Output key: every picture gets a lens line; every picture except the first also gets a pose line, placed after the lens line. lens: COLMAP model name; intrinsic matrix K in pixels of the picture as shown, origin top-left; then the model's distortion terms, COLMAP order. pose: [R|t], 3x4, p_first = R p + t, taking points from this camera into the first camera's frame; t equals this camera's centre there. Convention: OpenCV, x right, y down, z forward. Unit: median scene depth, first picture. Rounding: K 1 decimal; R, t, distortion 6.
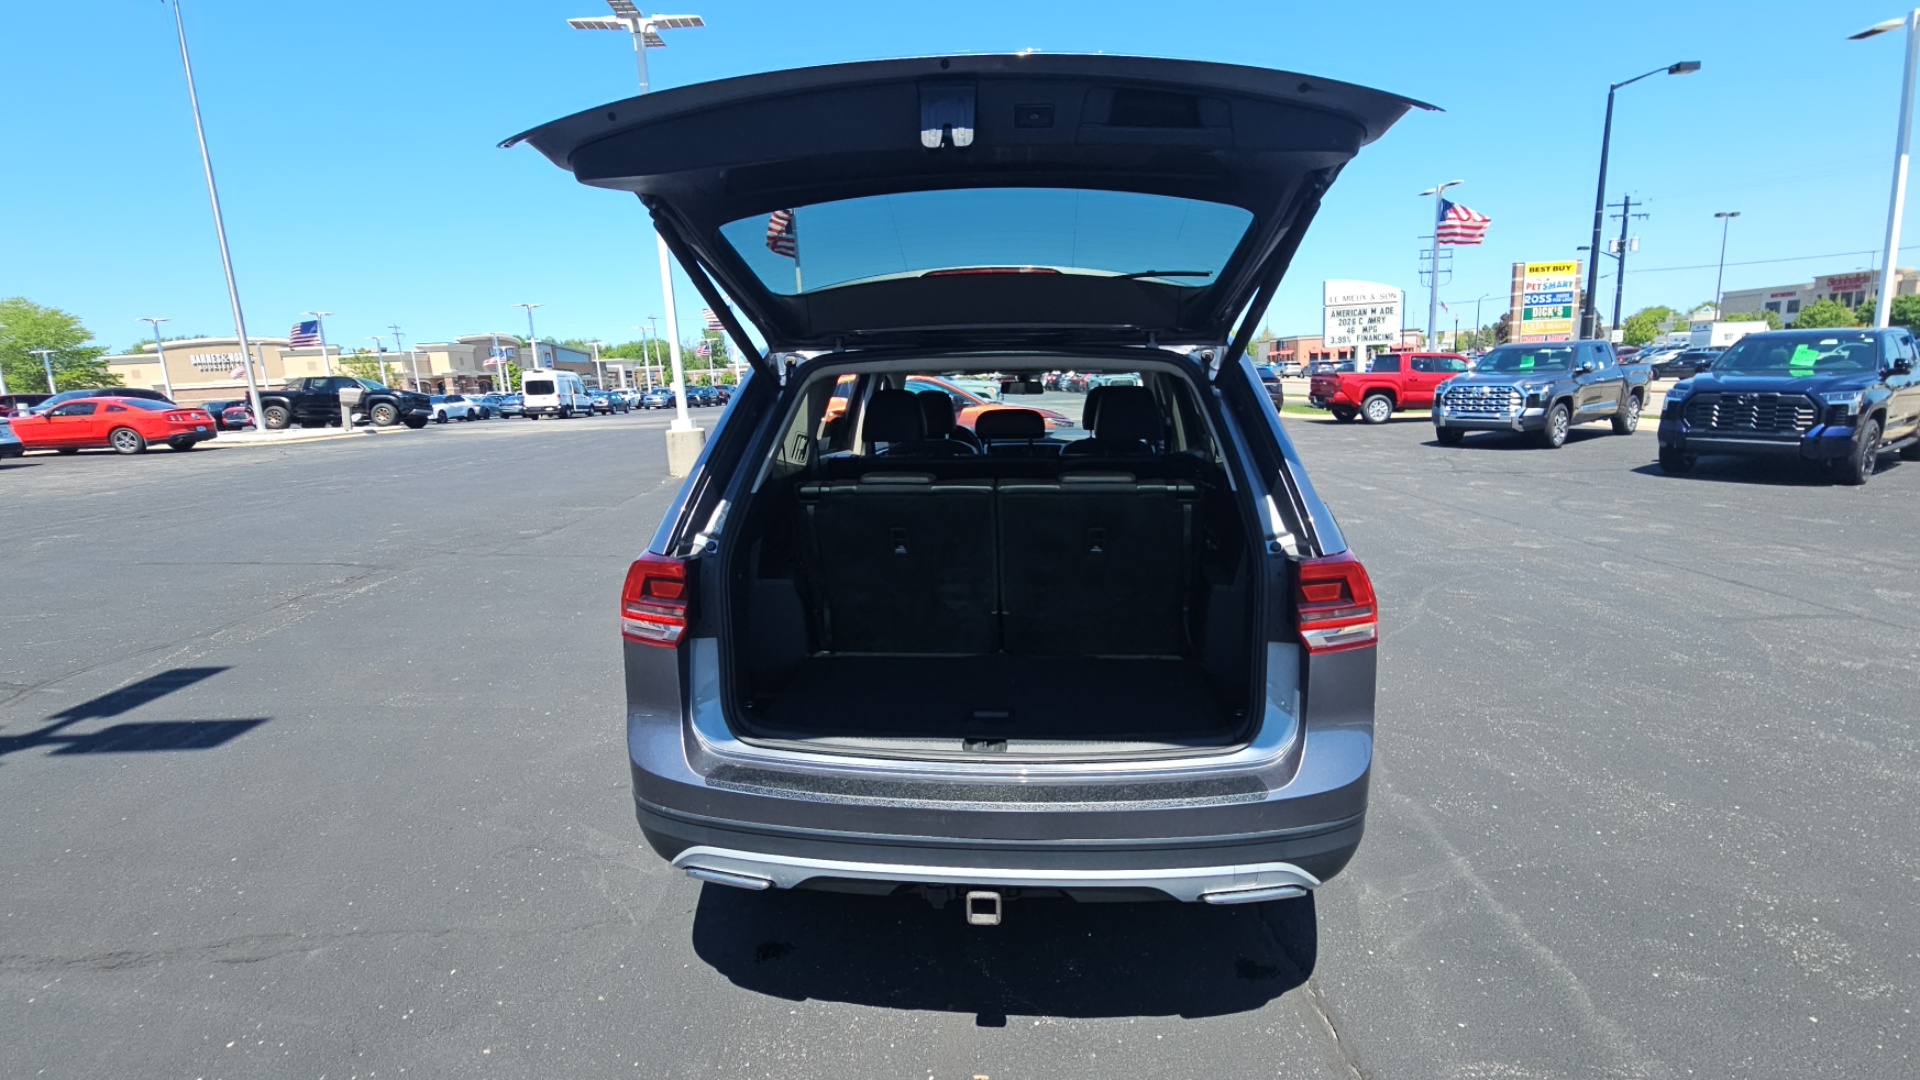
lens RADIAL K [[858.7, 0, 975.3], [0, 858.7, 539.2], [0, 0, 1]] dist [0.008358, -0.007694]
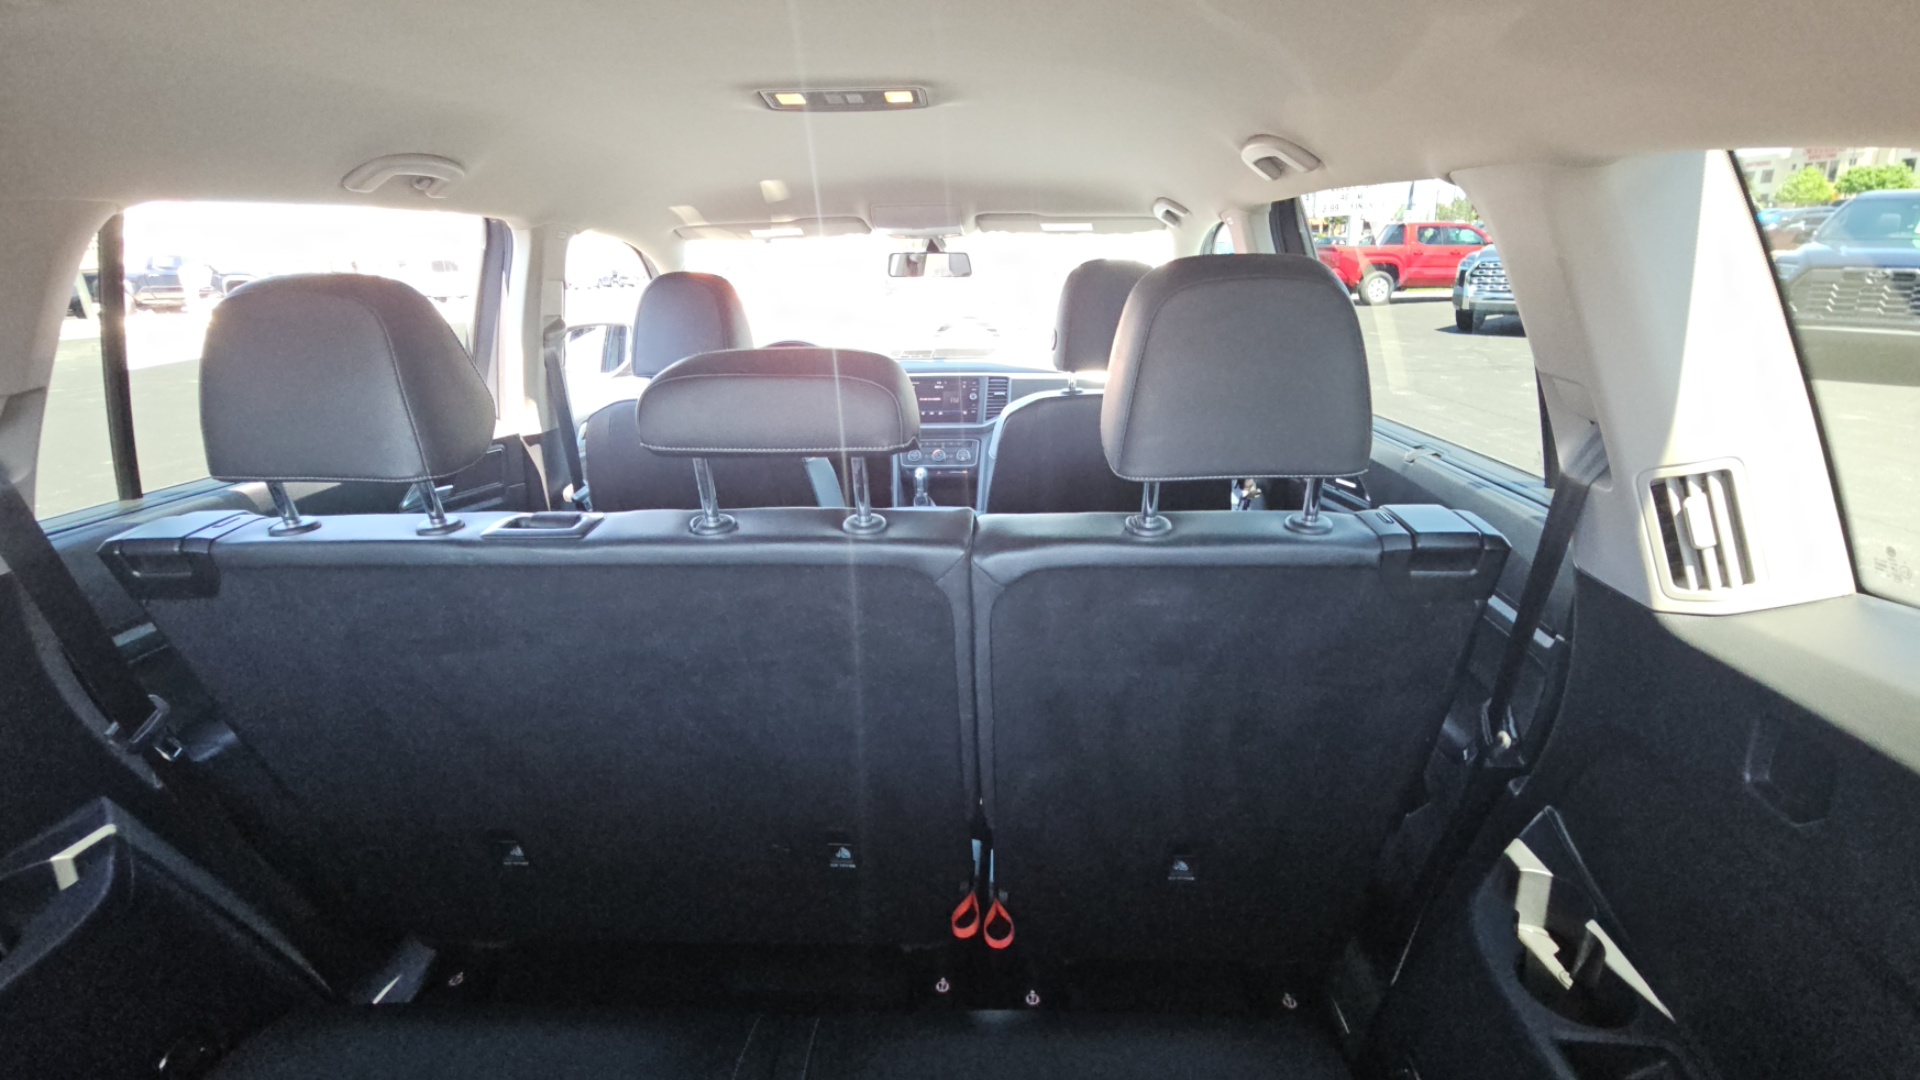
lens RADIAL K [[858.7, 0, 974.8], [0, 858.7, 547.3], [0, 0, 1]] dist [0.008358, -0.007694]
pose [[0.998961, -0.017636, 0.042019, 0.015906], [0.011495, 0.989780, 0.142137, -0.024579], [-0.044097, -0.141507, 0.988955, 0.142354]]
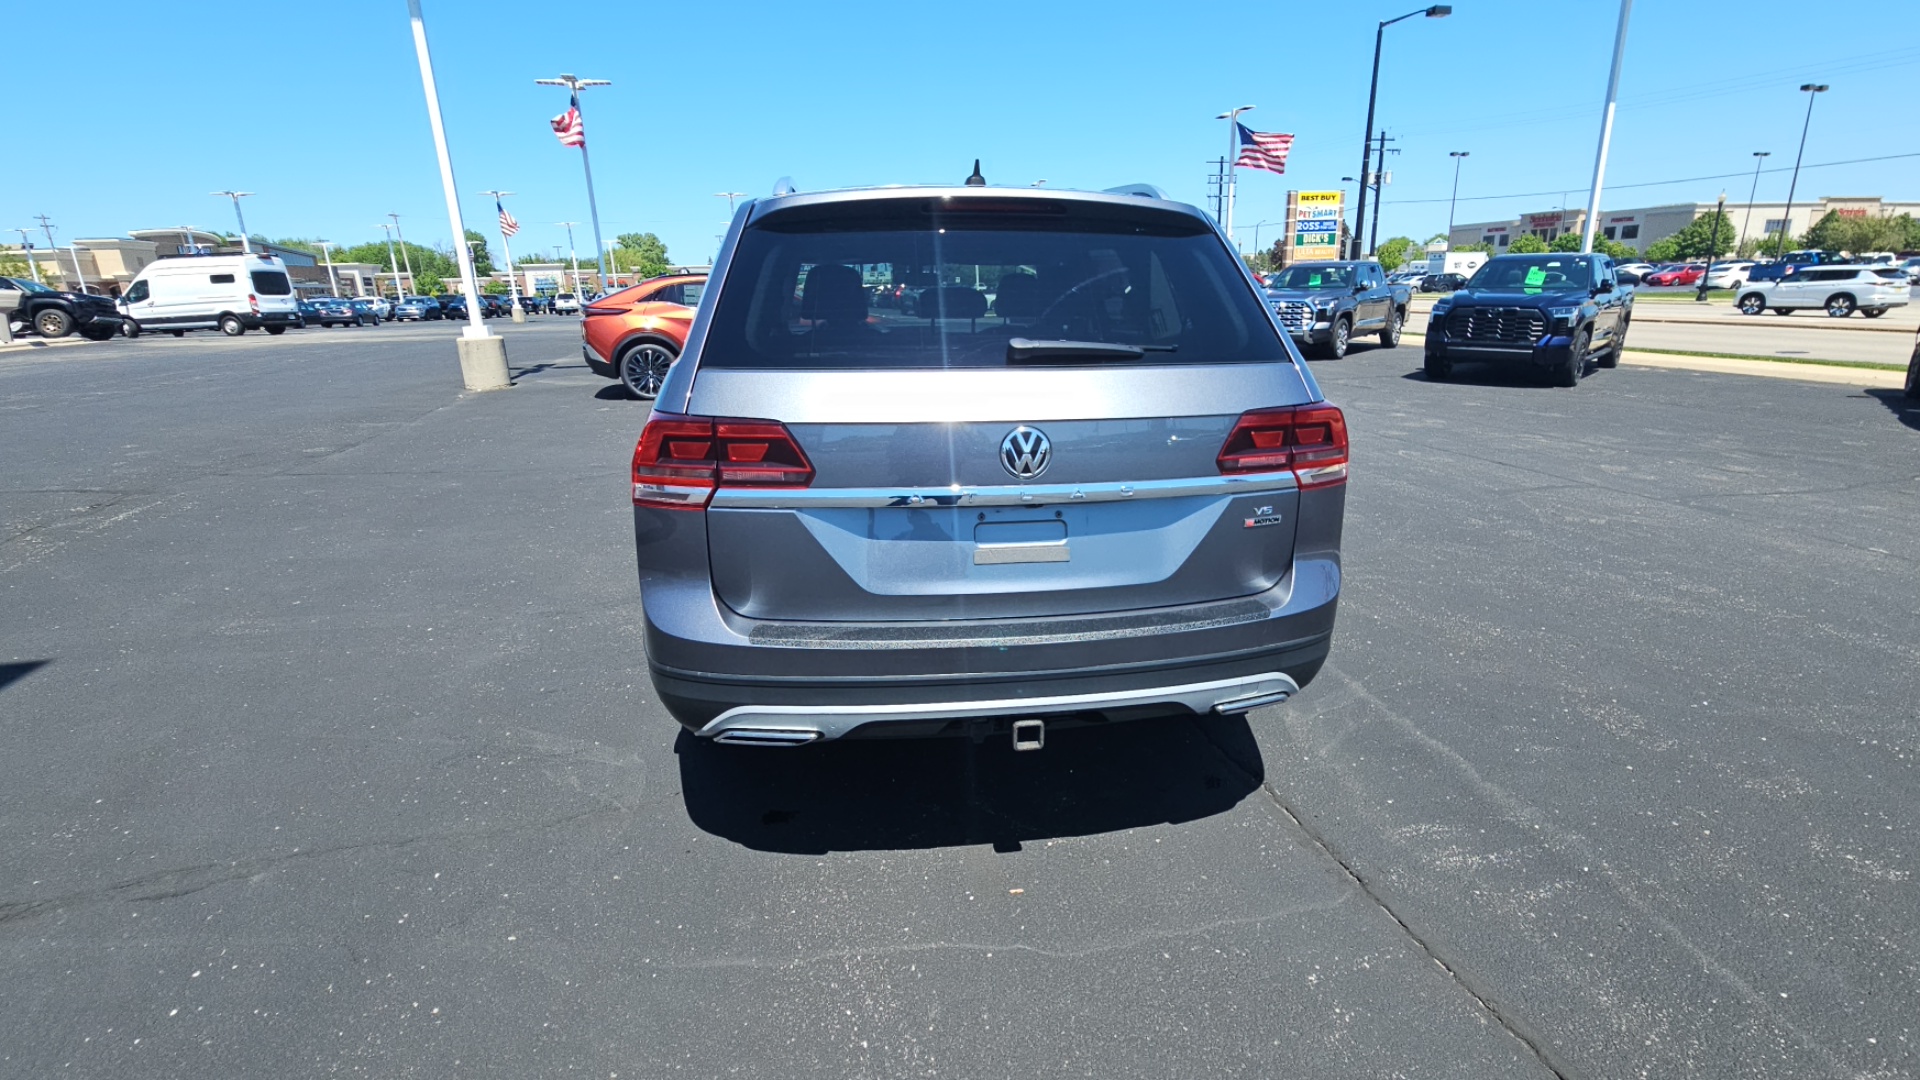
lens RADIAL K [[858.7, 0, 977.7], [0, 858.7, 538.7], [0, 0, 1]] dist [0.008358, -0.007694]
pose [[0.975416, -0.045274, 0.215673, -0.031455], [0.025448, 0.995263, 0.093831, 0.009191], [-0.218899, -0.086036, 0.971947, -0.001769]]
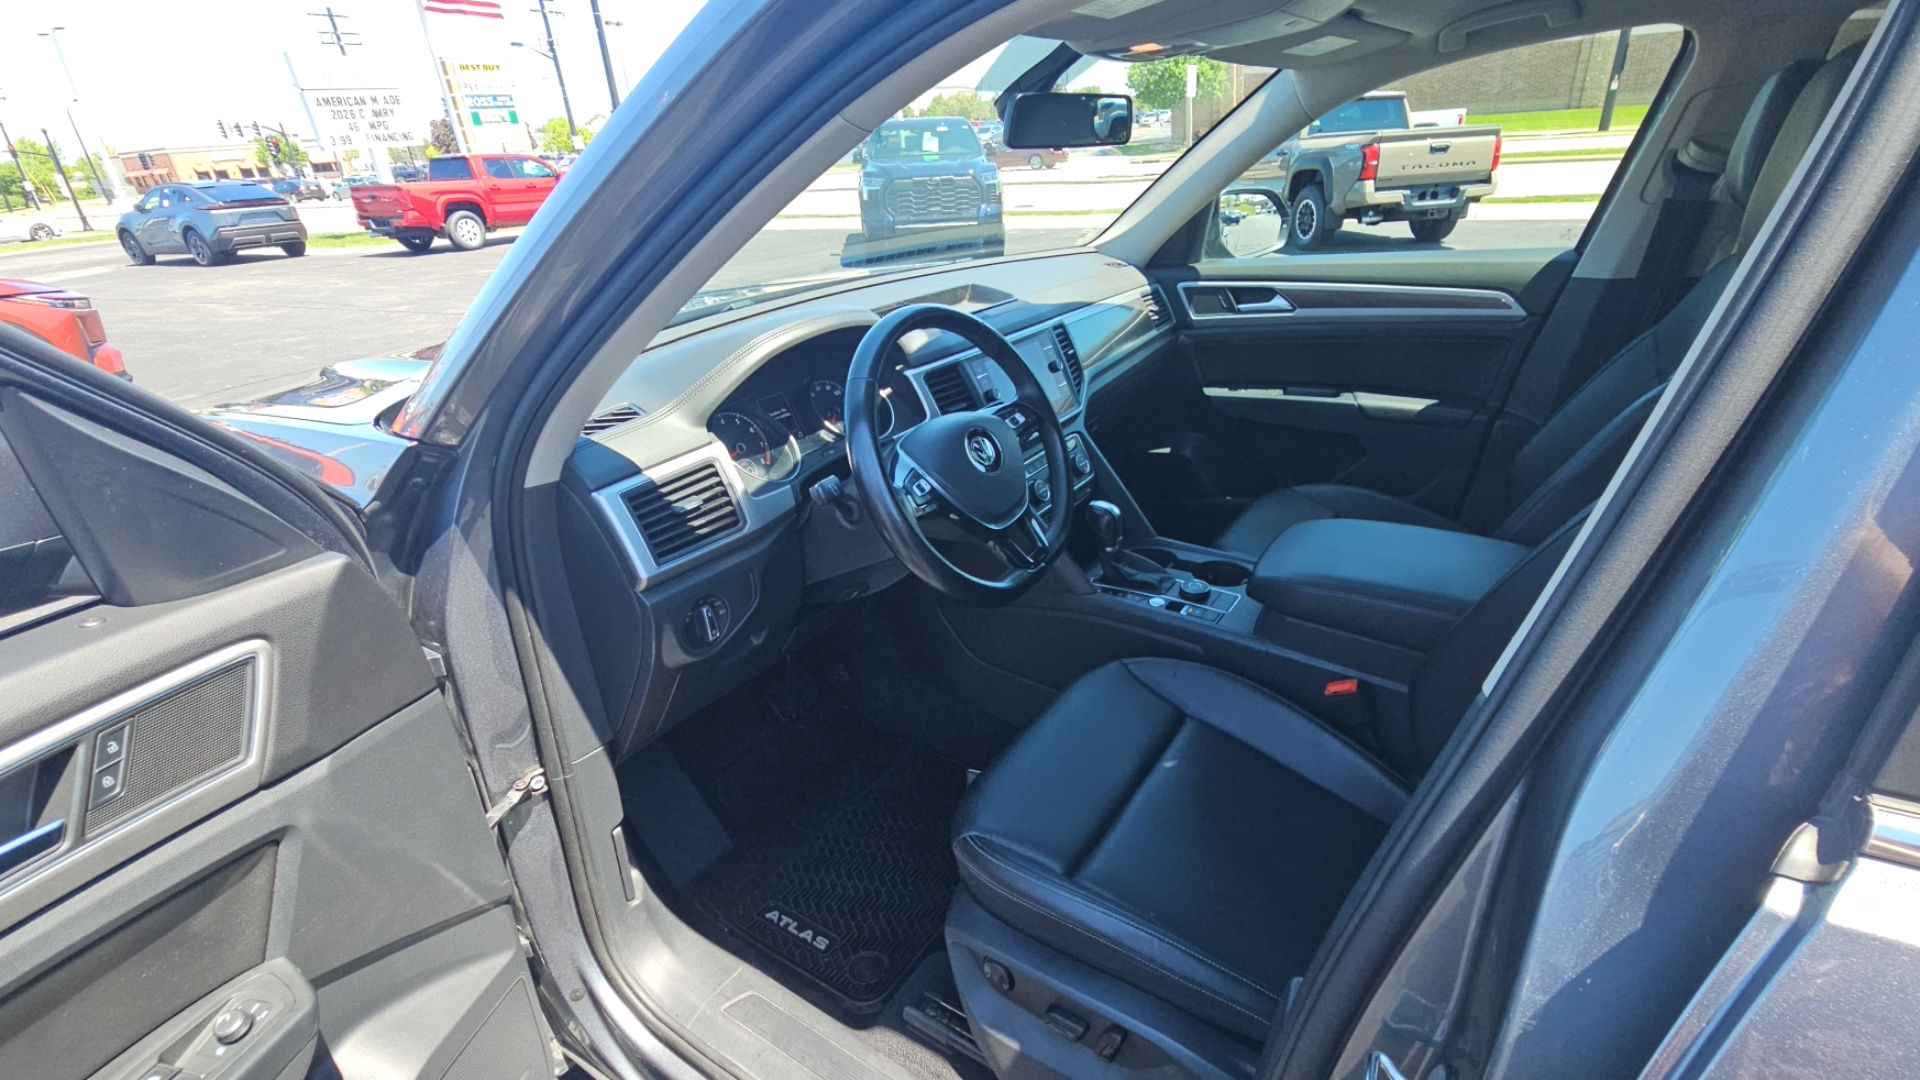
lens RADIAL K [[858.7, 0, 981.3], [0, 858.7, 544.8], [0, 0, 1]] dist [0.008358, -0.007694]
pose [[0.474465, -0.372670, 0.797496, -0.063640], [0.207535, 0.927782, 0.310081, -0.042303], [-0.855460, 0.018385, 0.517542, 0.265233]]
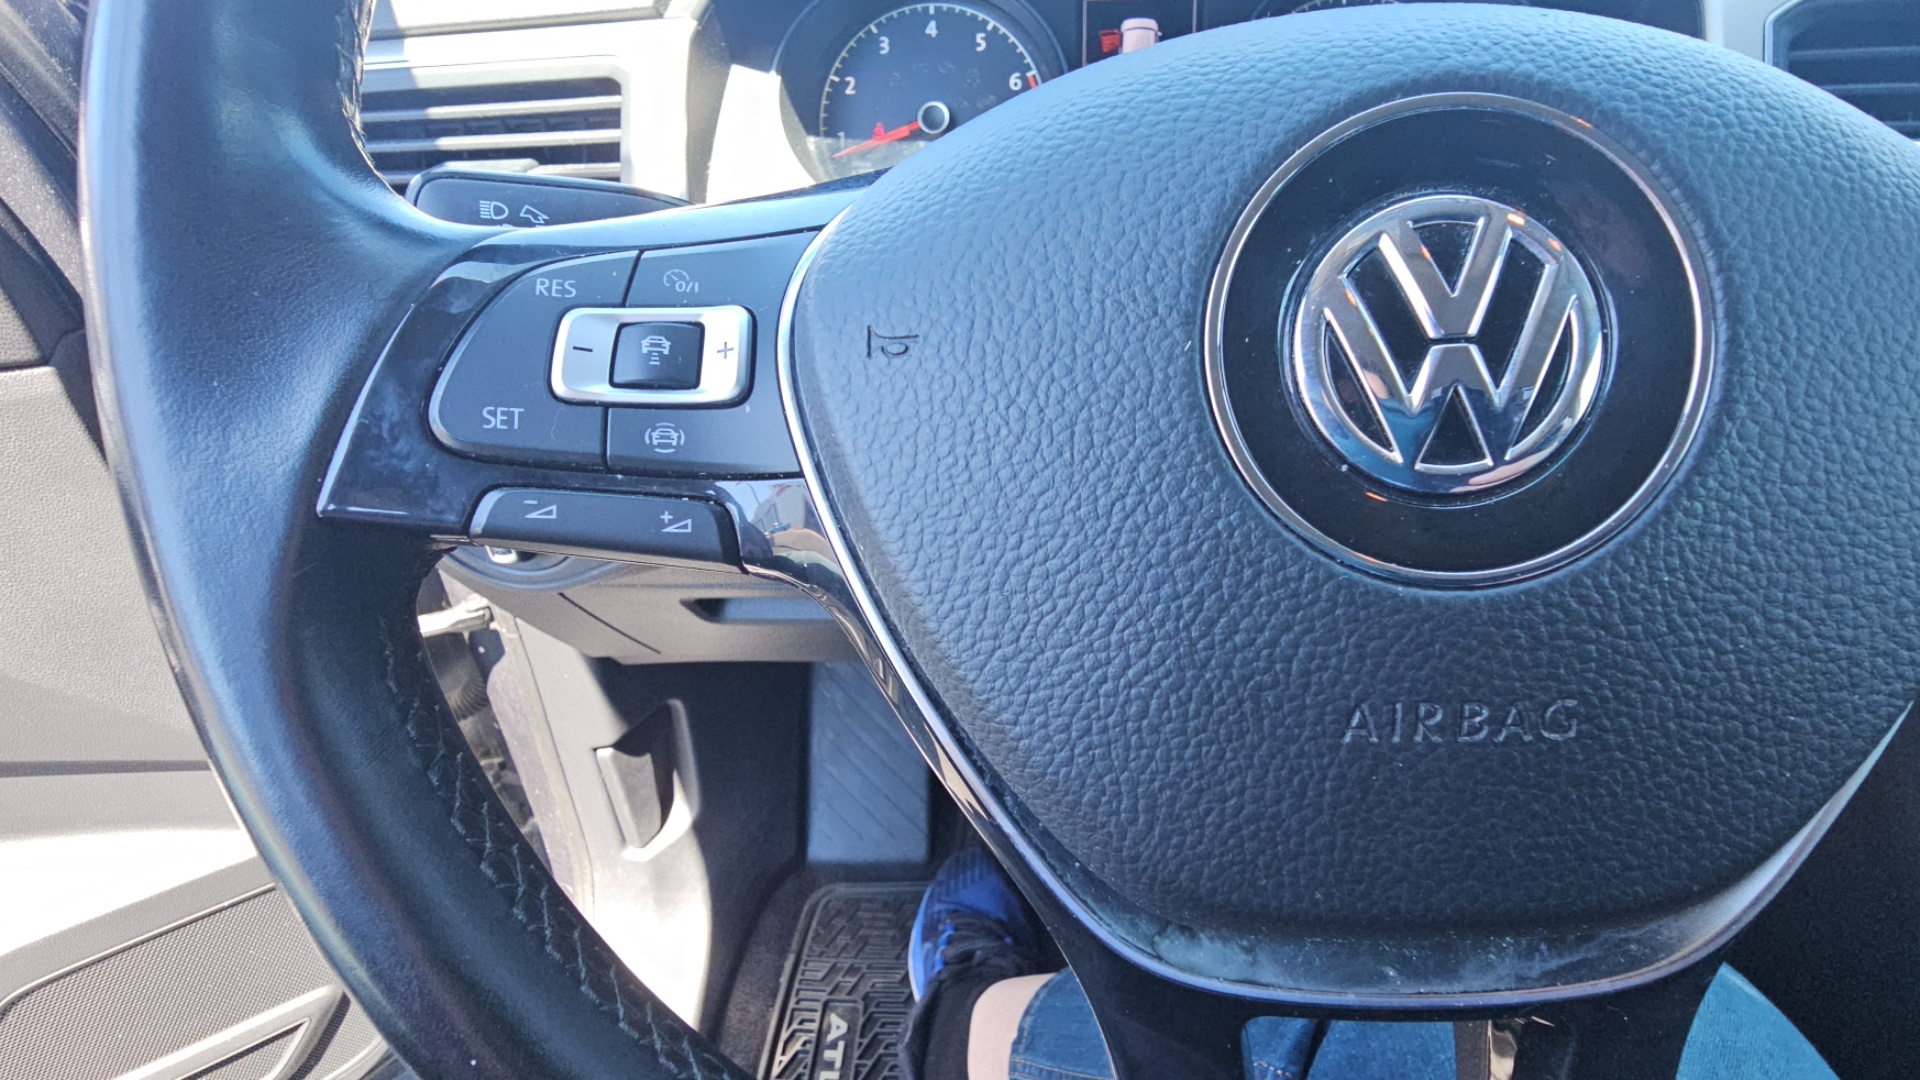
lens RADIAL K [[858.7, 0, 977.2], [0, 858.7, 548.9], [0, 0, 1]] dist [0.008358, -0.007694]
pose [[0.998859, -0.032626, 0.034866, -0.013906], [0.016725, 0.922961, 0.384530, -0.030056], [-0.044726, -0.383509, 0.922454, 0.291555]]
